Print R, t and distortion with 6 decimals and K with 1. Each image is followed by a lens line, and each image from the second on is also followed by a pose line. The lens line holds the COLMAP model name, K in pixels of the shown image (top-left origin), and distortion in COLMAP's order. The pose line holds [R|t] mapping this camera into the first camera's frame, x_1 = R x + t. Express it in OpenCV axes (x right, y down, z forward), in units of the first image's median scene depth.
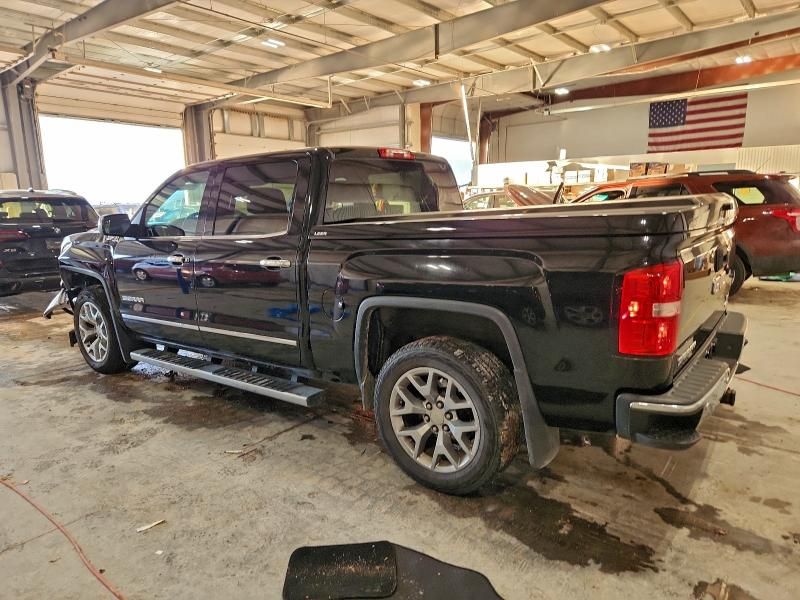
lens RADIAL K [[562.6, 0, 400.5], [0, 562.6, 298.7], [0, 0, 1]] dist [0.010620, -0.006717]
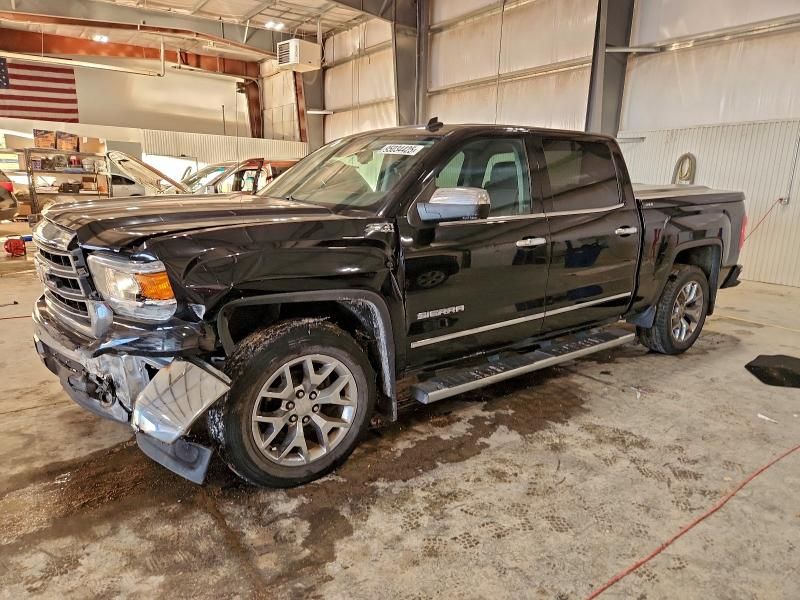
lens RADIAL K [[562.6, 0, 403.1], [0, 562.6, 304.2], [0, 0, 1]] dist [0.010620, -0.006717]
pose [[0.252026, -0.184638, 0.949943, -1.255241], [0.136724, 0.978577, 0.153930, -0.134119], [-0.958013, 0.091086, 0.271871, 0.947854]]
